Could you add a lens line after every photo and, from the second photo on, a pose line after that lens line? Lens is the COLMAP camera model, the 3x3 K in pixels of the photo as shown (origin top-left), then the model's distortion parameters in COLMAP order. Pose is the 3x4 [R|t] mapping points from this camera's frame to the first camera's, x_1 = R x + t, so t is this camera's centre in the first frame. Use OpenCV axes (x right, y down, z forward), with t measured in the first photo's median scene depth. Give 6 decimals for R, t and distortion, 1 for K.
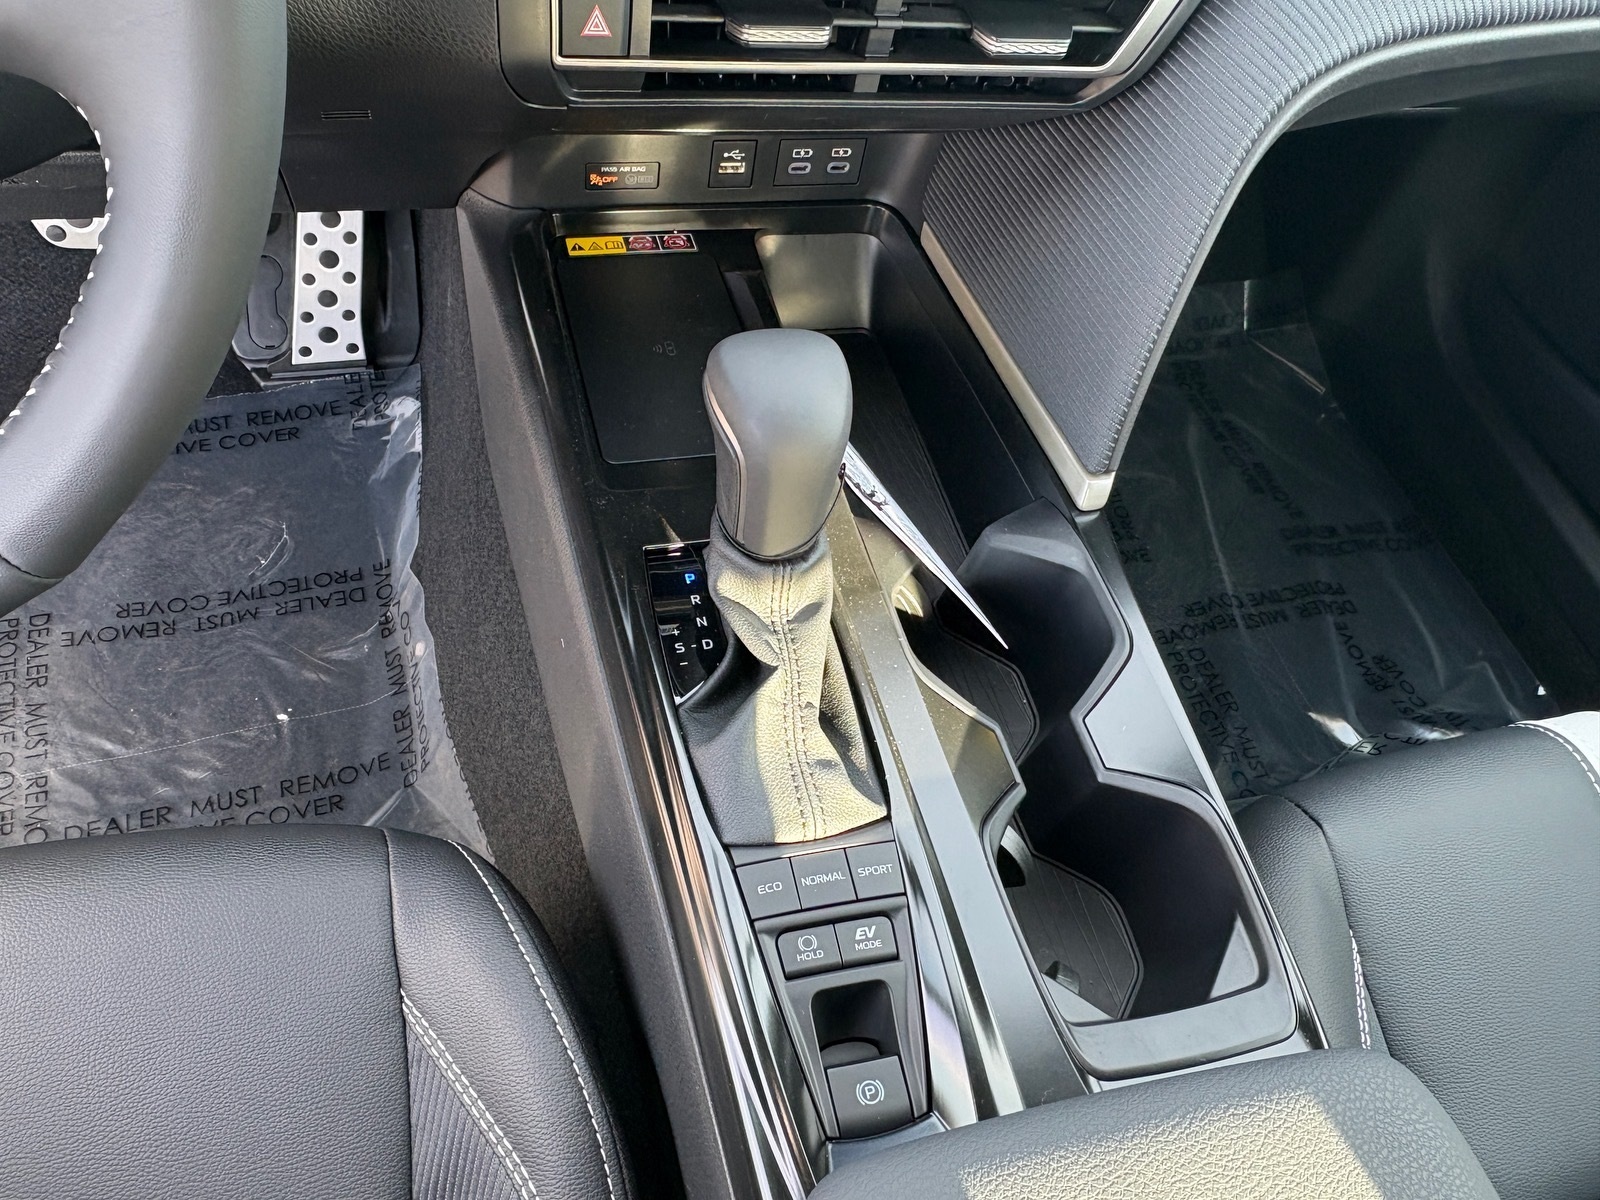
lens RADIAL K [[1206.8, 0, 762.9], [0, 1206.8, 603.4], [0, 0, 1]] dist [0.002541, -0.001406]
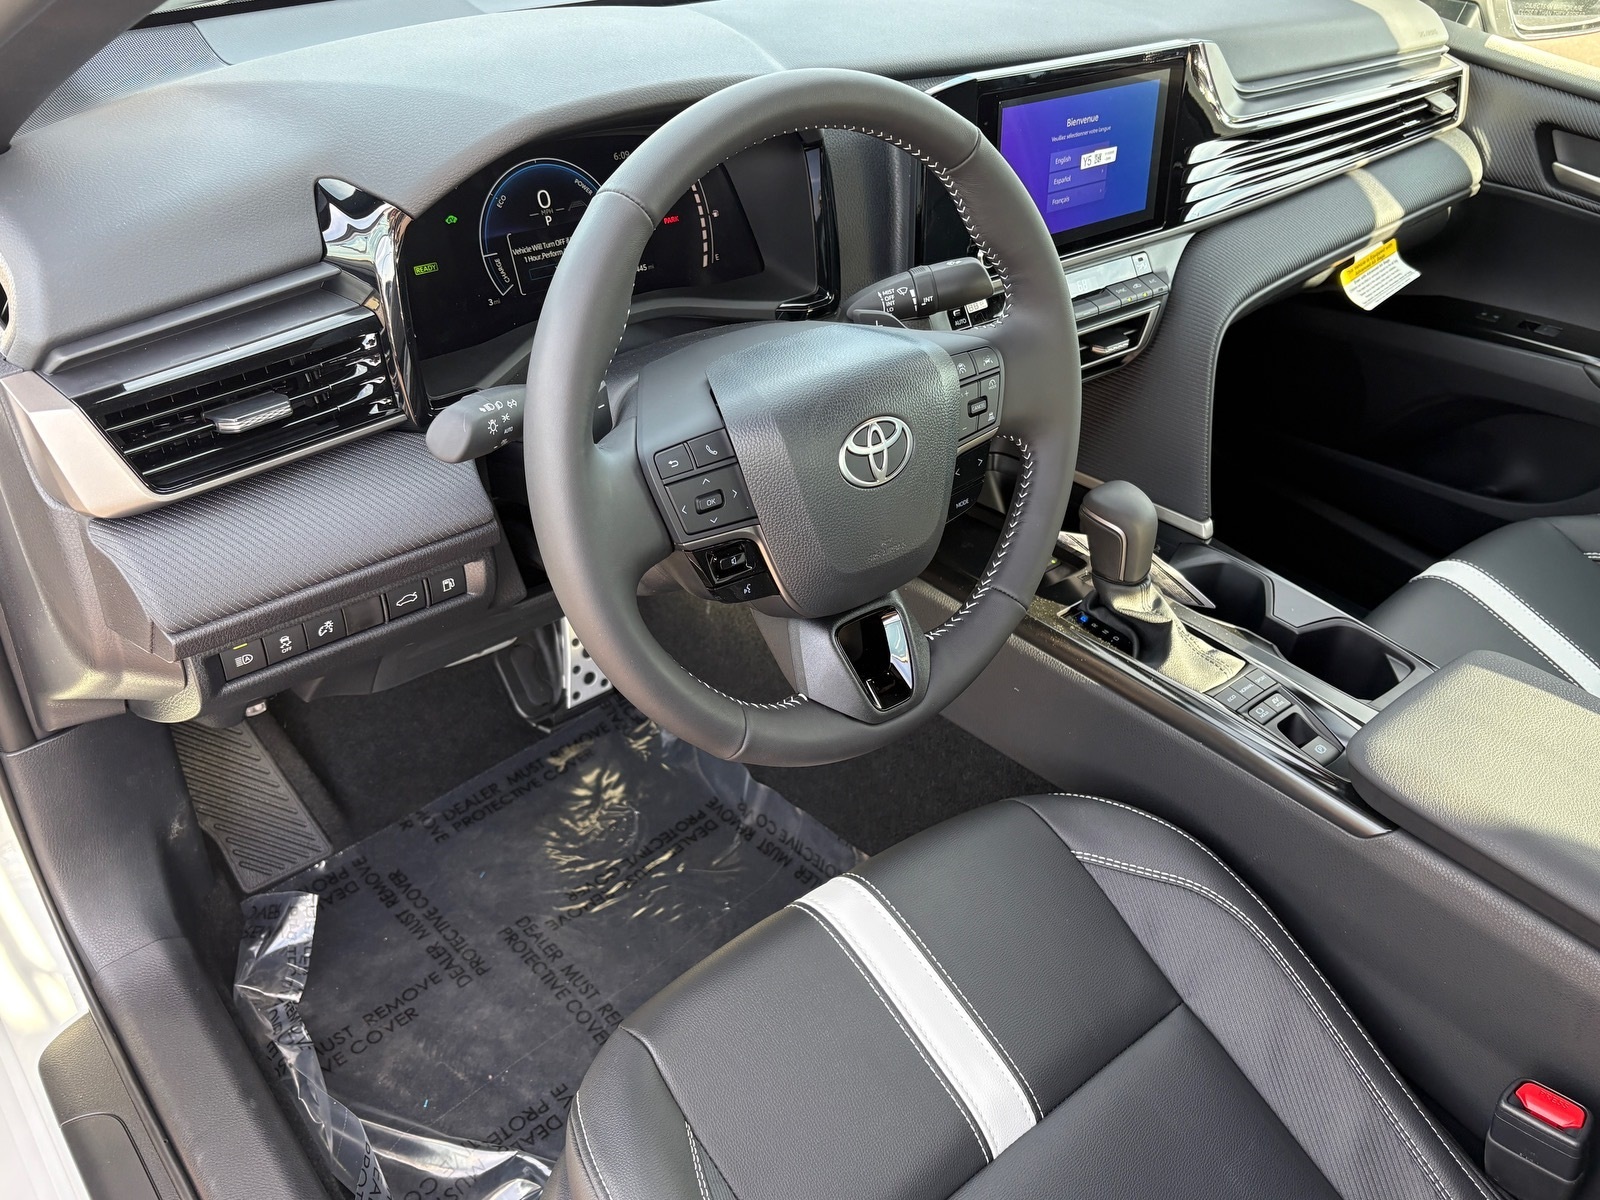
lens RADIAL K [[1280.8, 0, 803.6], [0, 1280.8, 607.1], [0, 0, 1]] dist [0.042027, -0.050219]
pose [[0.889713, -0.330142, 0.315304, -1.046342], [0.403215, 0.892161, -0.203633, 0.190121], [-0.214073, 0.308311, 0.926886, -0.809513]]
